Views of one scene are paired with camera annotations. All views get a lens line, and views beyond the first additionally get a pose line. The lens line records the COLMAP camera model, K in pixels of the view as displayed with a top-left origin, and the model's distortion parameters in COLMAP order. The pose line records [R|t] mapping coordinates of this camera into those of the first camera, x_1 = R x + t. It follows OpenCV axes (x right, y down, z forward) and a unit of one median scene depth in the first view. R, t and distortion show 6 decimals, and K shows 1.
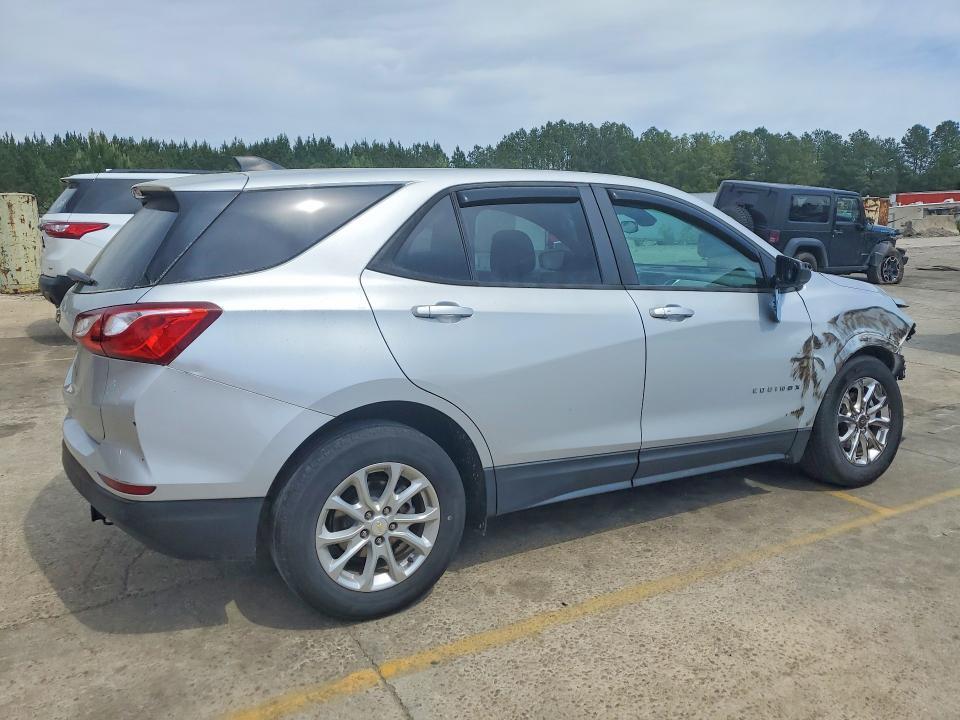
lens RADIAL K [[765.9, 0, 480.0], [0, 765.9, 360.0], [0, 0, 1]] dist [0.005827, 0.008095]
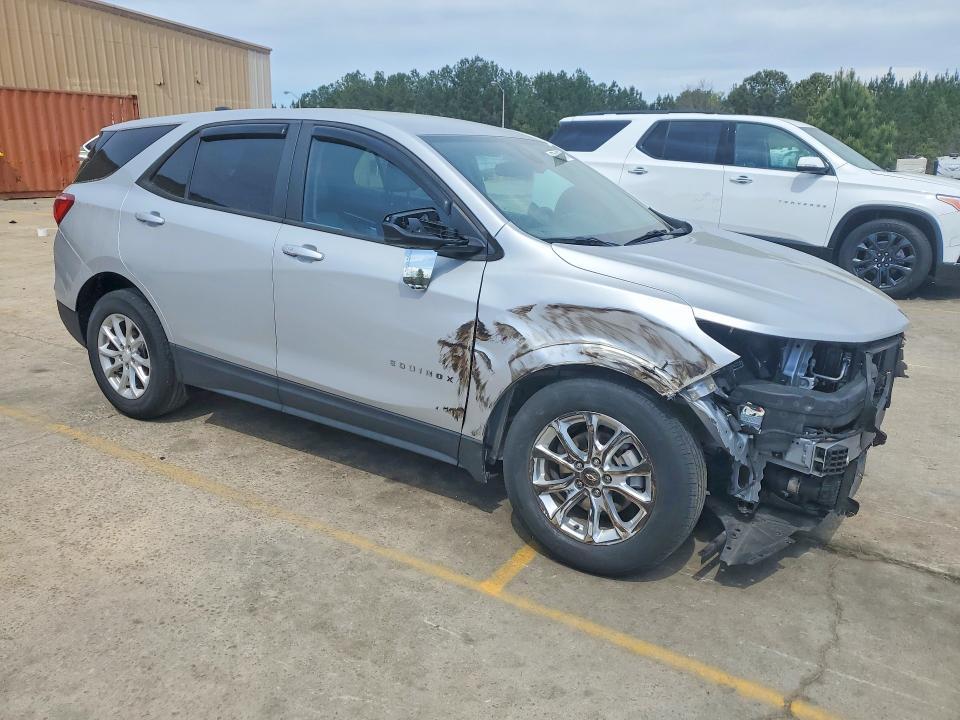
lens RADIAL K [[743.4, 0, 480.0], [0, 743.4, 360.0], [0, 0, 1]] dist [-0.001154, 0.004988]
pose [[0.474049, 0.241330, -0.846781, 1.078171], [-0.198423, 0.966248, 0.164295, -0.116699], [0.857849, 0.090137, 0.505934, 0.641555]]
